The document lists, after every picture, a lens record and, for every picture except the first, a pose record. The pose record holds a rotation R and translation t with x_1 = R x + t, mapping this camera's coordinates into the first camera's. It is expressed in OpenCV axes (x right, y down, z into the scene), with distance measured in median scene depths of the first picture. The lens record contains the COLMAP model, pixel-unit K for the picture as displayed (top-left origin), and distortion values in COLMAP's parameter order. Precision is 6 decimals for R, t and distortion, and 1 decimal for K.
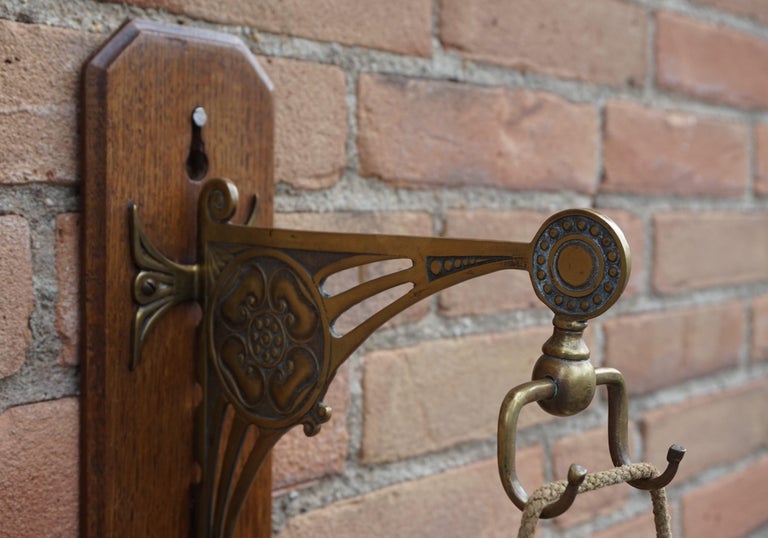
lens RADIAL K [[1071.1, 0, 351.1], [0, 1071.1, 267.9], [0, 0, 1]] dist [-0.007942, 0.012126]
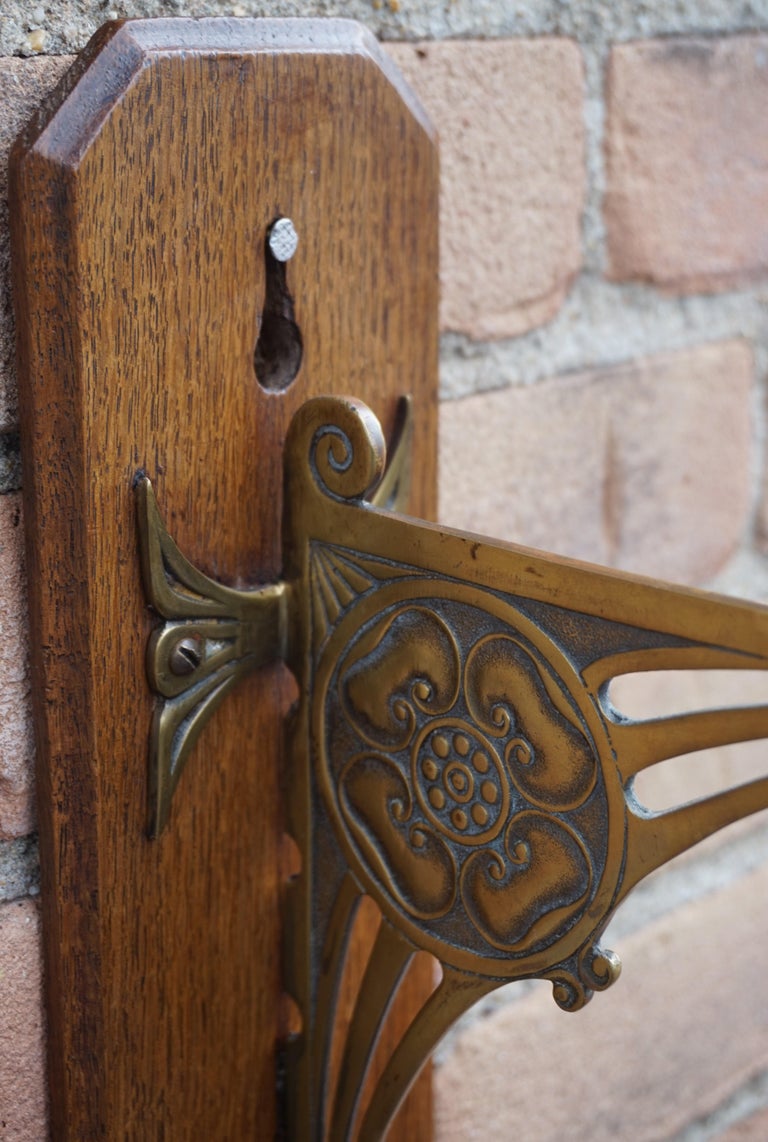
lens RADIAL K [[2048.7, 0, 384.0], [0, 2048.7, 571.0], [0, 0, 1]] dist [0.007782, 0.040691]
pose [[0.999934, -0.010048, -0.005546, -0.100715], [0.011000, 0.976917, 0.213334, -0.189134], [0.003274, -0.213381, 0.976964, 0.190582]]
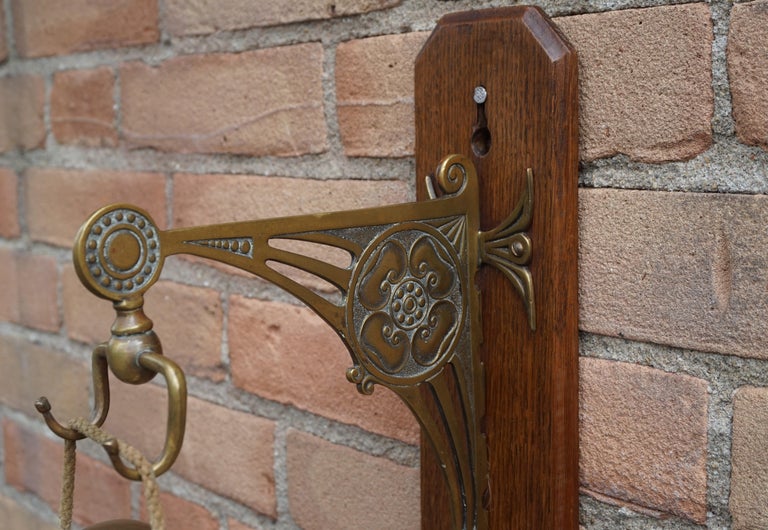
lens RADIAL K [[1179.7, 0, 384.0], [0, 1179.7, 265.0], [0, 0, 1]] dist [-0.011317, -0.022682]
pose [[-0.132880, 0.119033, -0.983958, 1.060704], [-0.039930, 0.991313, 0.125316, -0.118975], [0.990327, 0.055941, -0.126973, 1.086405]]
